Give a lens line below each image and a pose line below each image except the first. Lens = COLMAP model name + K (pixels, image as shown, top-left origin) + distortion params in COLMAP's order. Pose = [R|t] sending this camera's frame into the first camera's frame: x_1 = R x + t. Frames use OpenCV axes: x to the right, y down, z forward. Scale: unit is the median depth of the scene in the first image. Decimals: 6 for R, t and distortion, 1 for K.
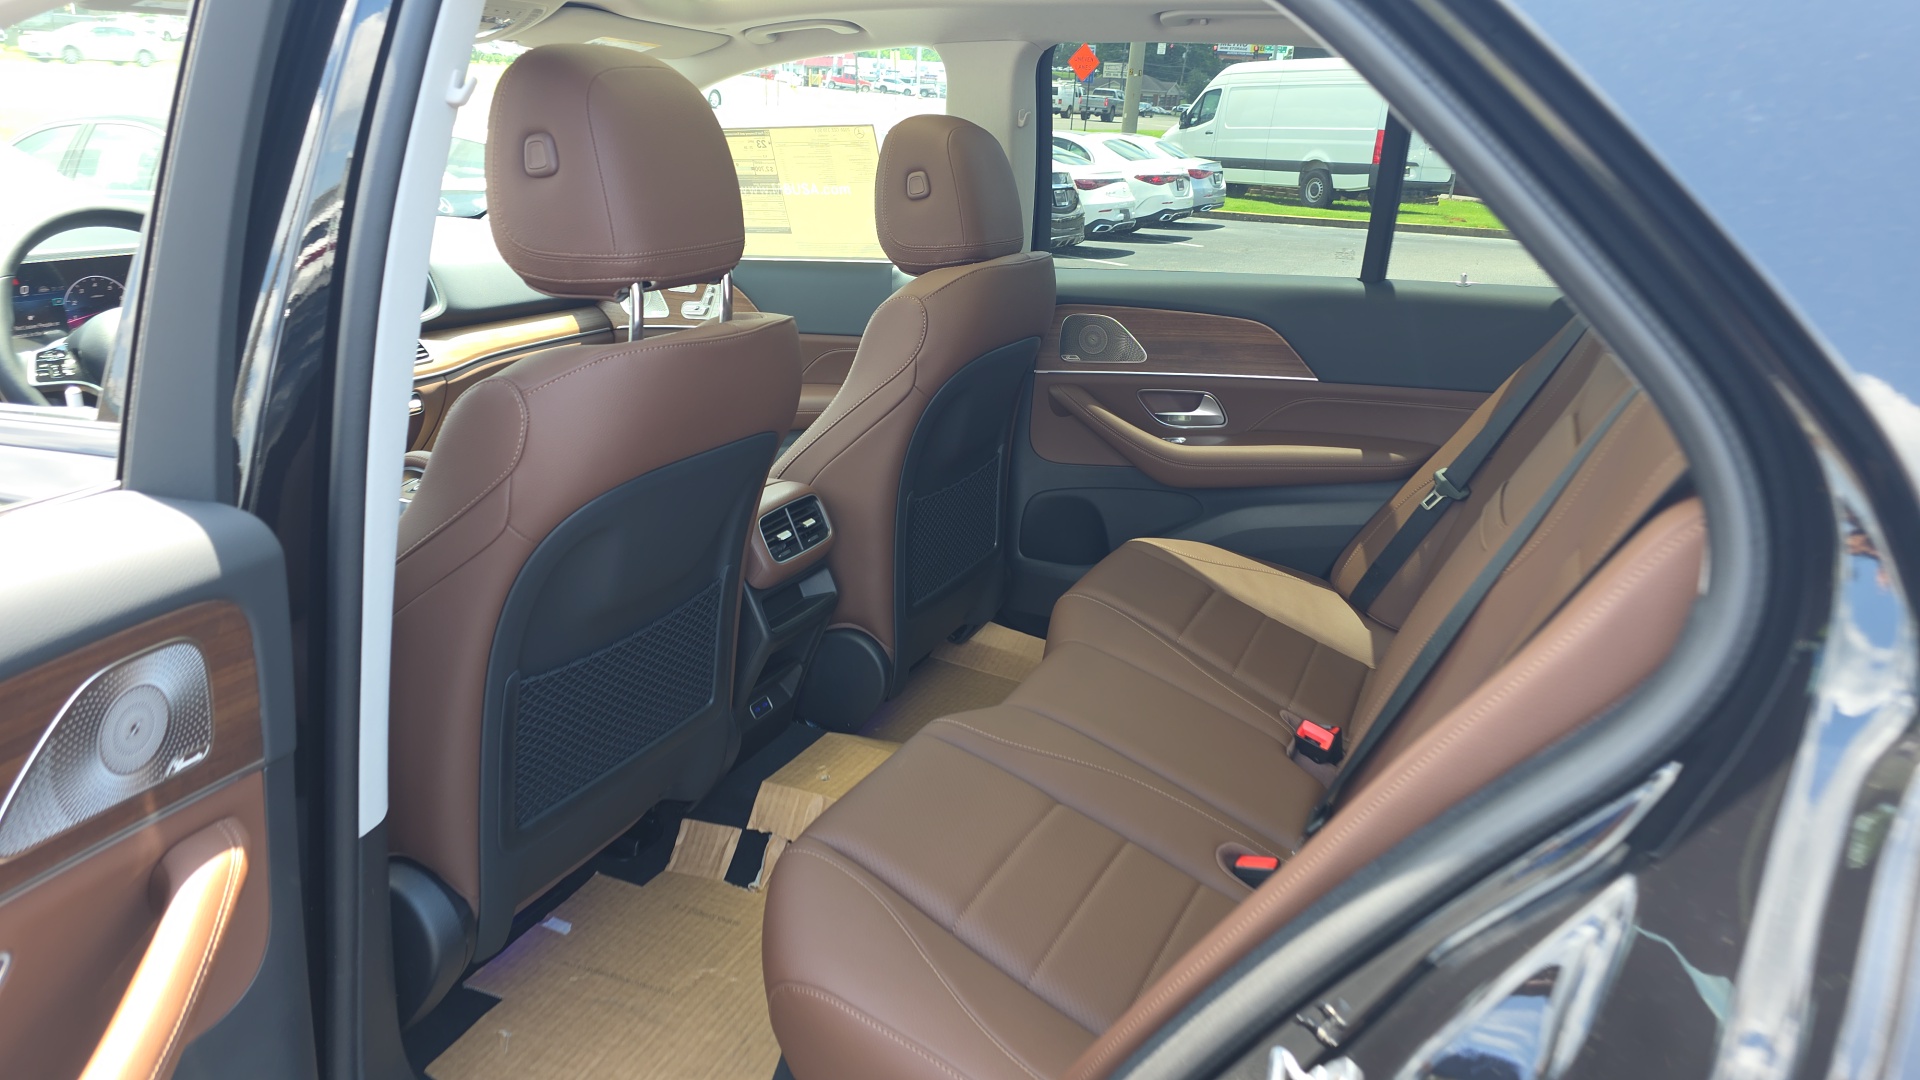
lens RADIAL K [[1284.6, 0, 962.4], [0, 1284.6, 529.3], [0, 0, 1]] dist [0.071395, -0.068396]
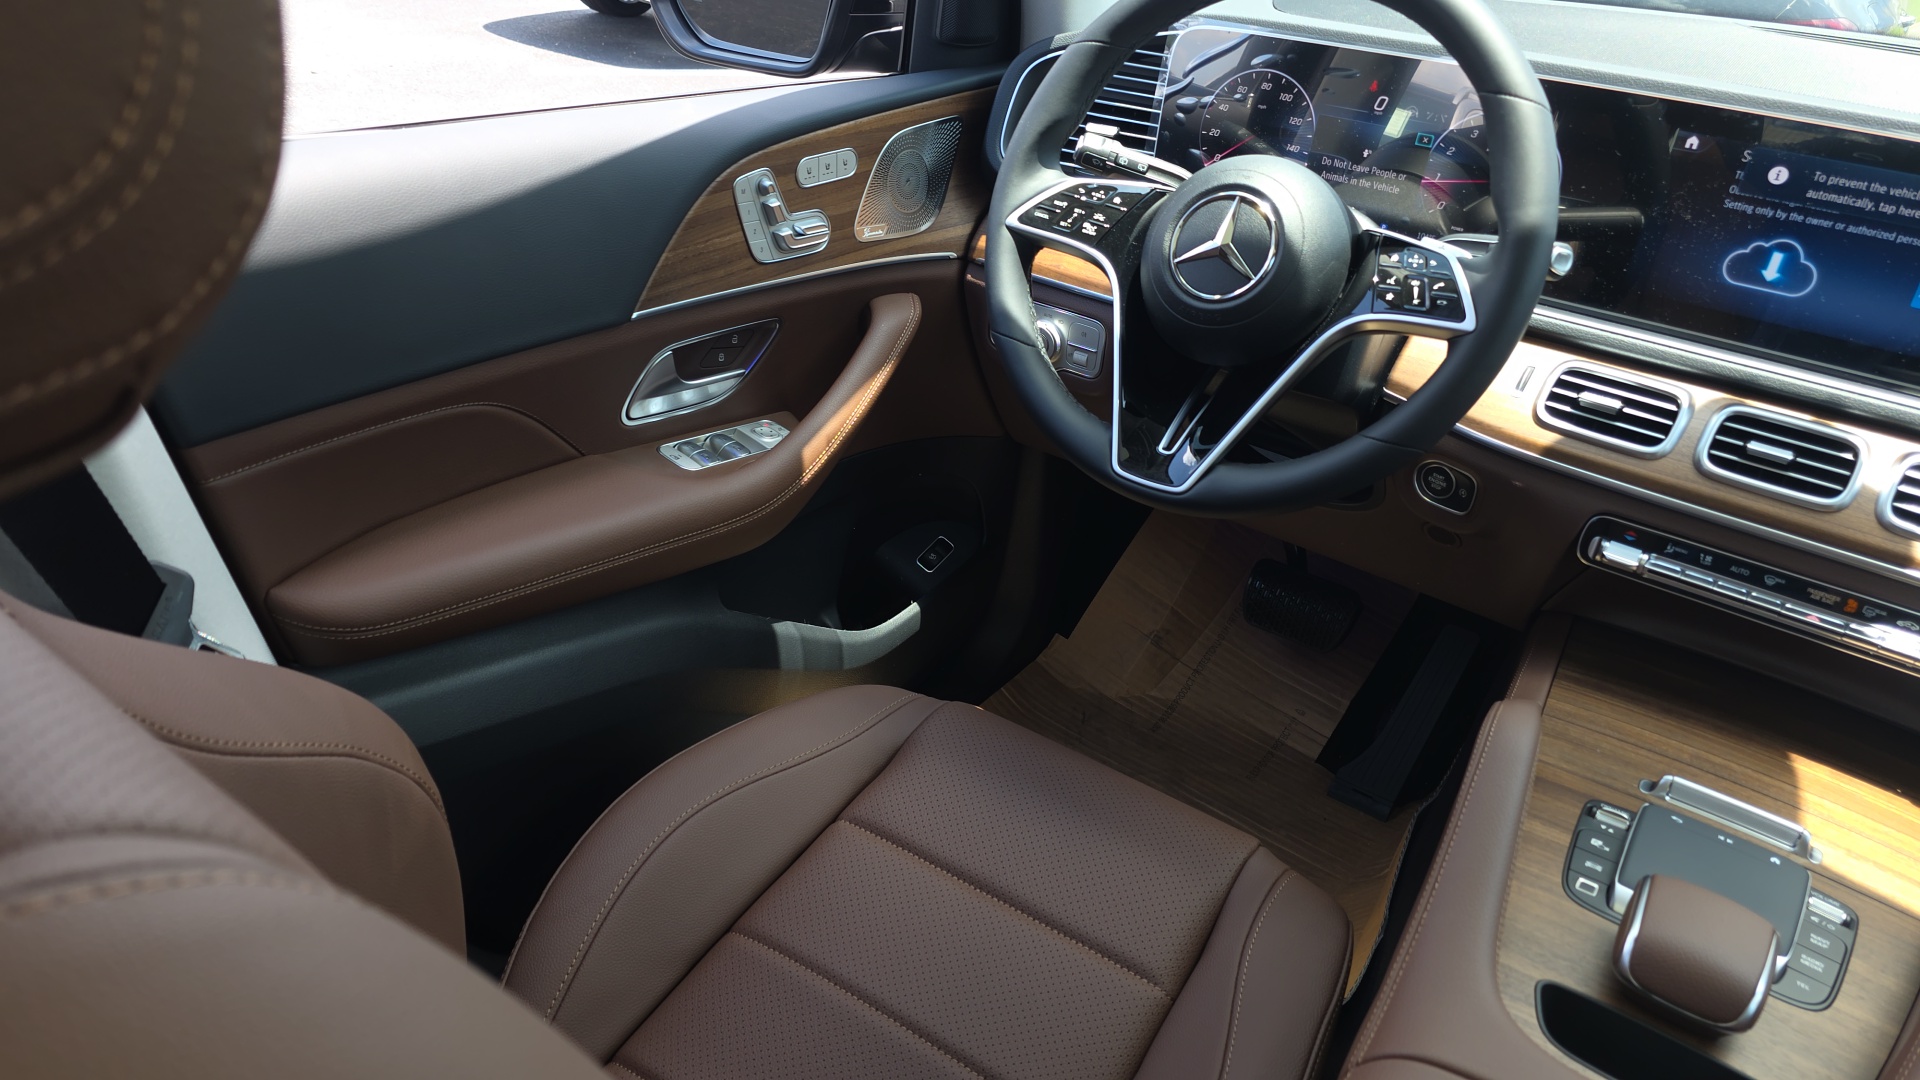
lens RADIAL K [[1289.6, 0, 927.9], [0, 1289.6, 564.3], [0, 0, 1]] dist [0.061813, -0.060878]
pose [[-0.215182, 0.474089, -0.853778, -0.058938], [-0.352961, 0.777402, 0.520638, -0.165718], [0.910557, 0.413383, 0.000052, 0.589831]]
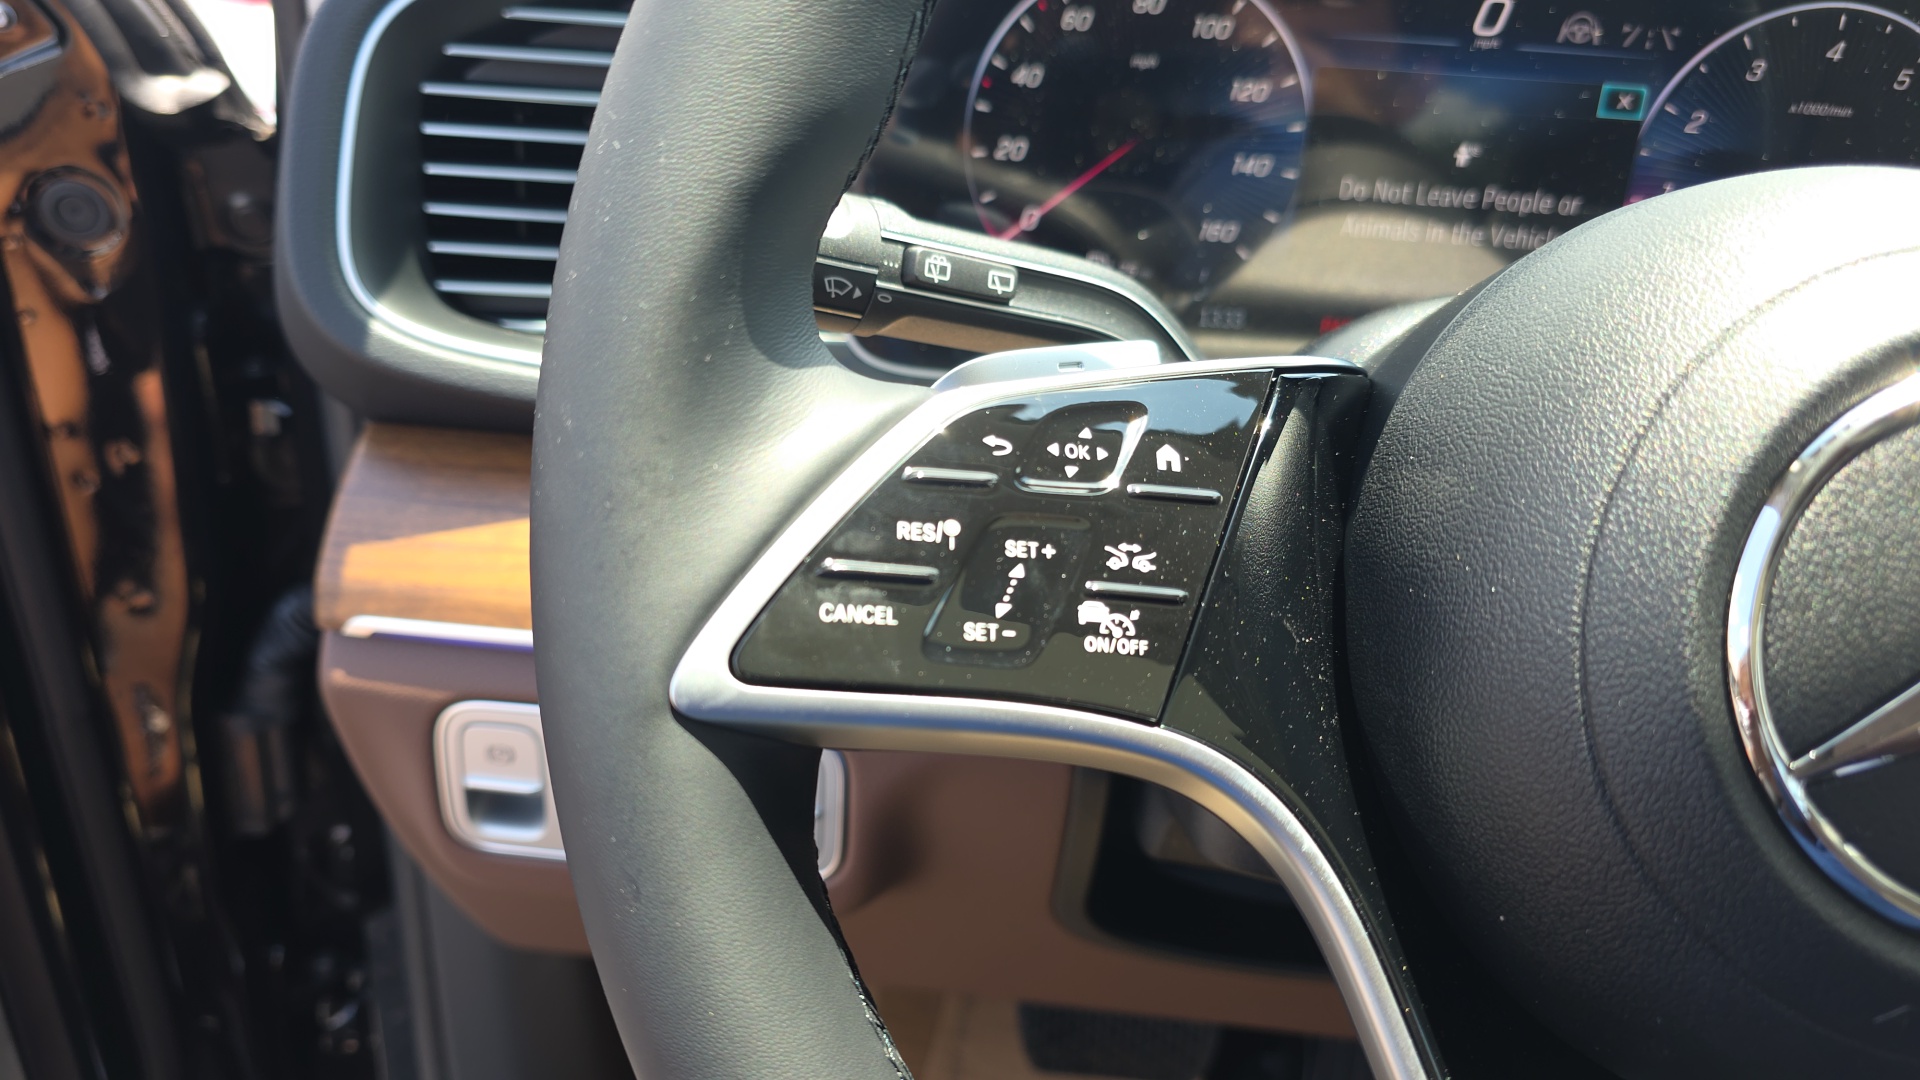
lens RADIAL K [[1332.4, 0, 922.4], [0, 1332.4, 533.7], [0, 0, 1]] dist [0.036660, -0.078247]
pose [[0.333840, 0.395329, -0.855725, -0.349678], [-0.323778, 0.900665, 0.289776, -0.092498], [0.885279, 0.180326, 0.428677, 0.552557]]
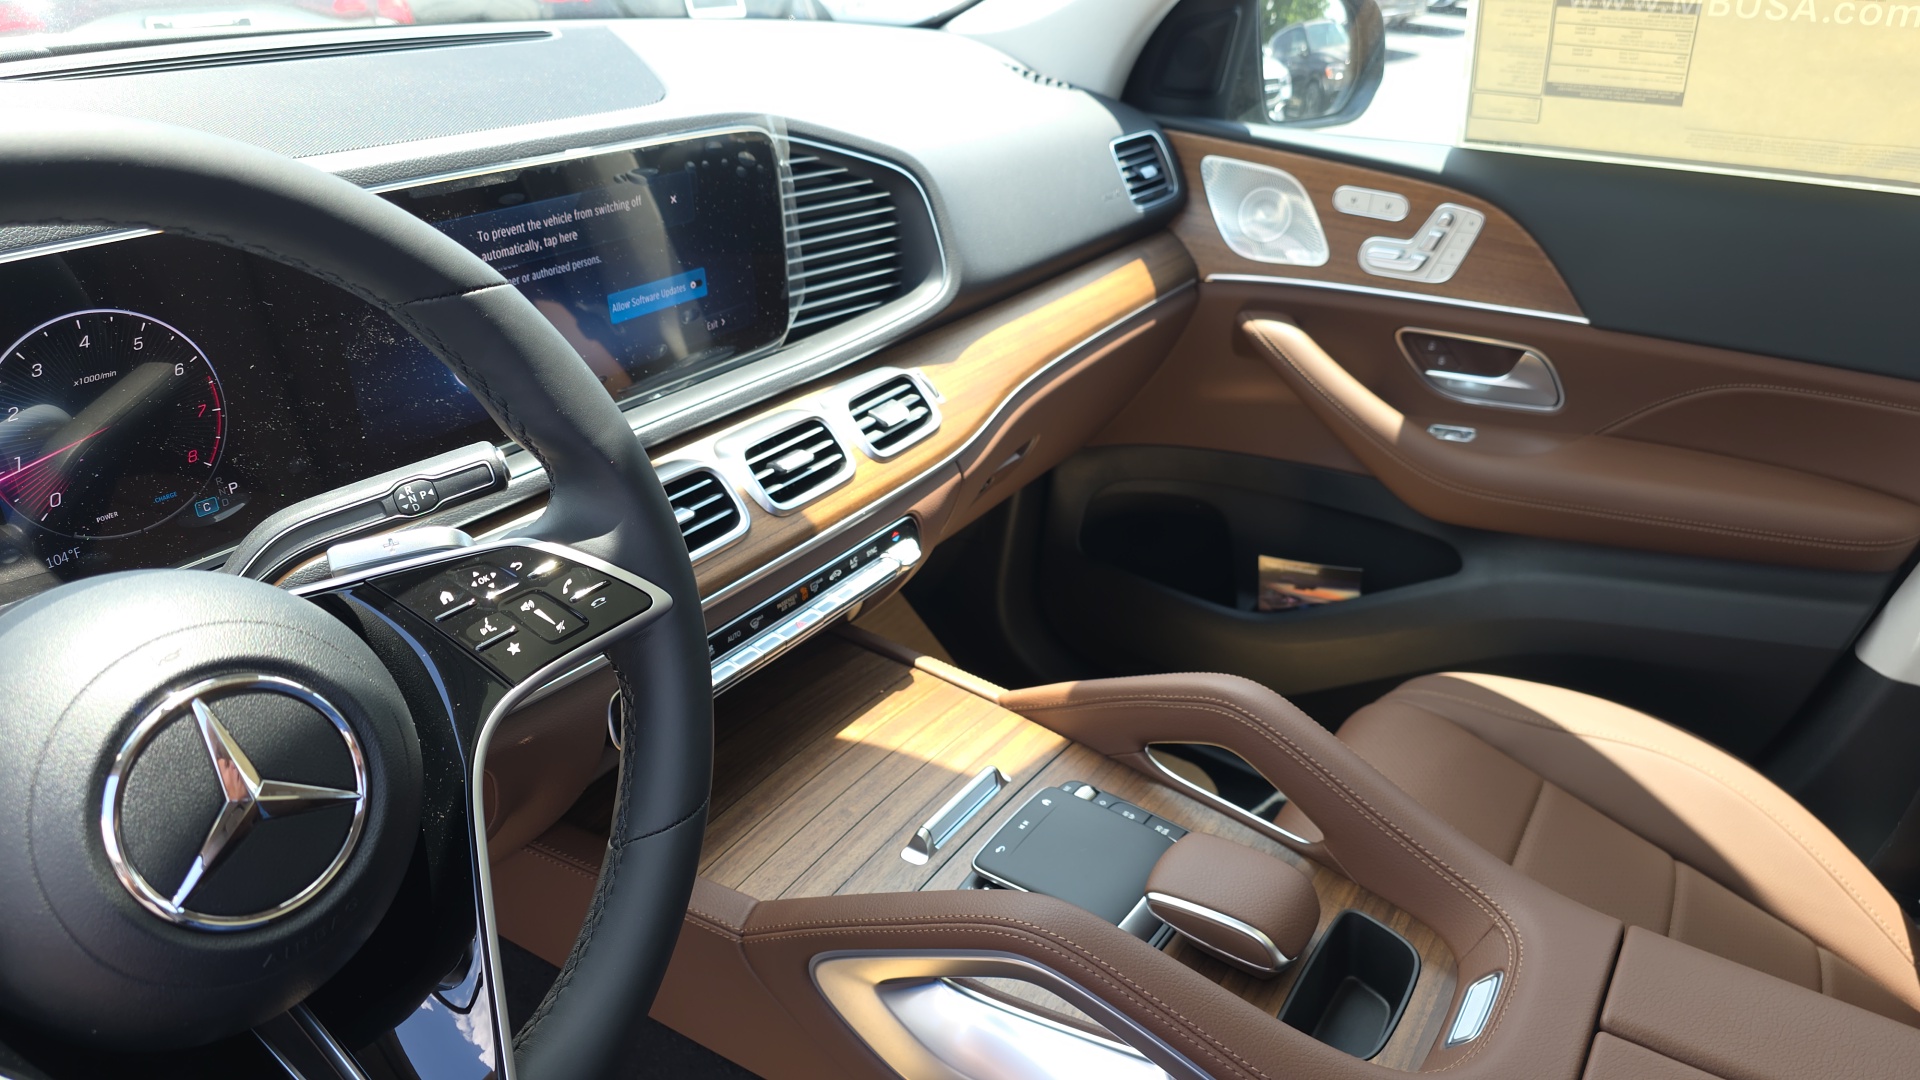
lens RADIAL K [[1303.6, 0, 964.0], [0, 1303.6, 504.2], [0, 0, 1]] dist [0.039681, -0.041044]
pose [[0.985924, 0.098777, -0.134897, -0.289851], [-0.077067, 0.984488, 0.157621, -0.145625], [0.148374, -0.145006, 0.978243, 0.501869]]
